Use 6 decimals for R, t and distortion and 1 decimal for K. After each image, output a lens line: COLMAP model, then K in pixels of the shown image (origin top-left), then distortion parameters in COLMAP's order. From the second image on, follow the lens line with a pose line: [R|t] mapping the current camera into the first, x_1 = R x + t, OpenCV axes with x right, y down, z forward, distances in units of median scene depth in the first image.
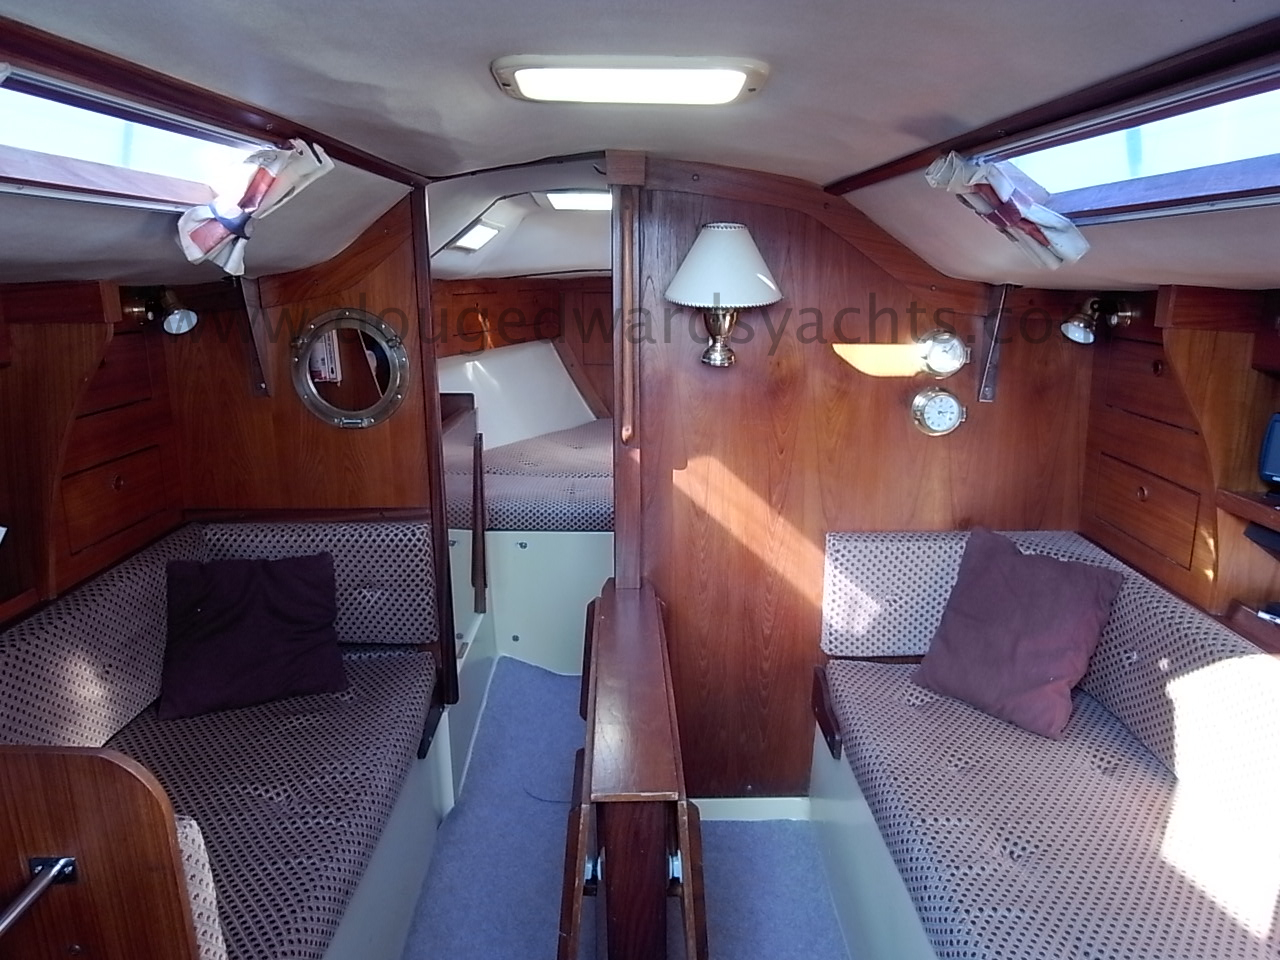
lens RADIAL K [[904.9, 0, 626.1], [0, 904.9, 482.0], [0, 0, 1]] dist [-0.059487, 0.004877]
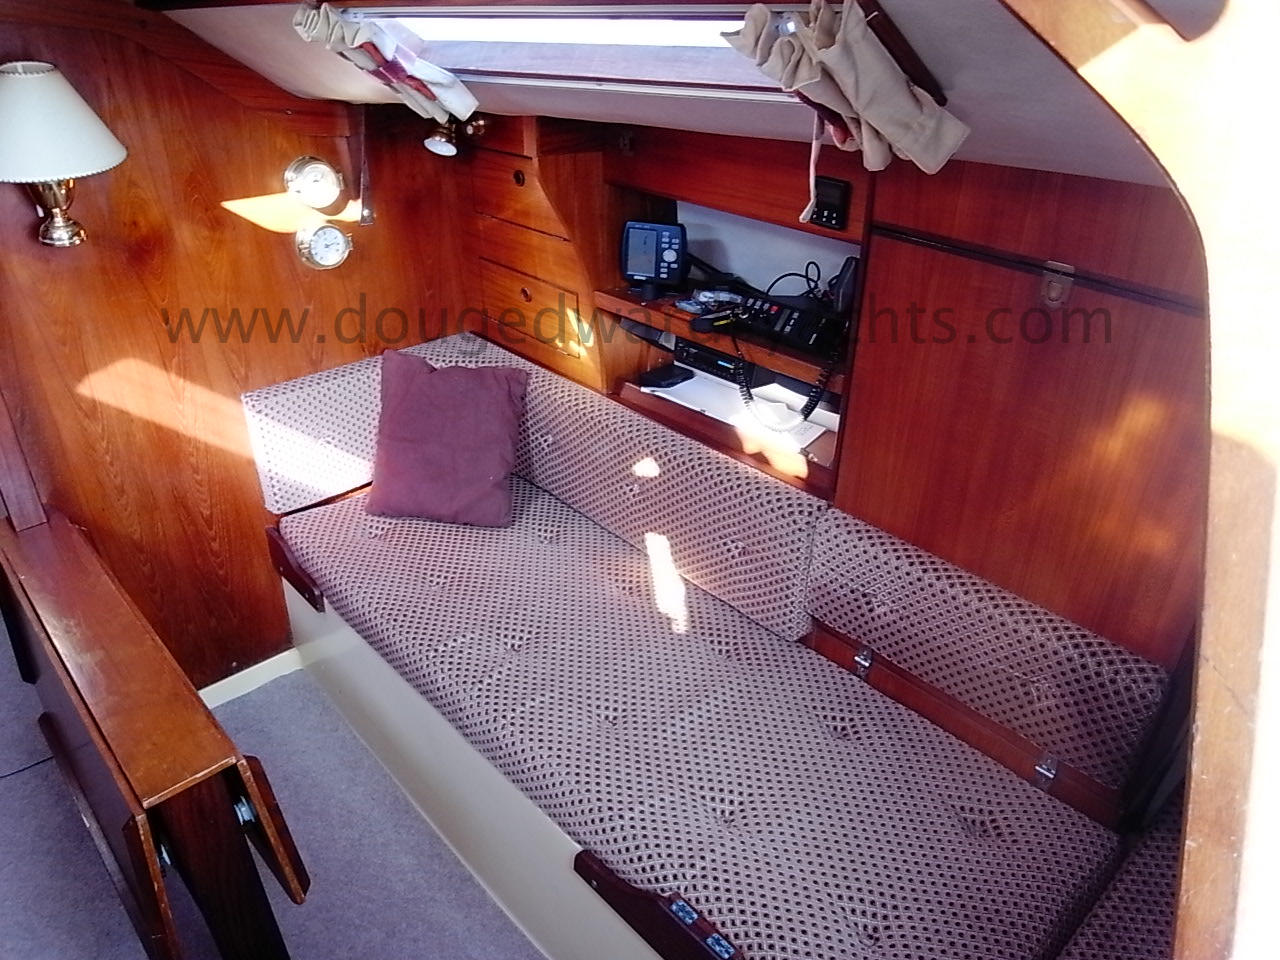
lens RADIAL K [[904.9, 0, 626.1], [0, 904.9, 482.0], [0, 0, 1]] dist [-0.059487, 0.004877]
pose [[0.740937, -0.327029, 0.586570, -0.064445], [0.152630, 0.932570, 0.327136, -0.119650], [-0.654000, -0.152859, 0.740890, 0.047175]]
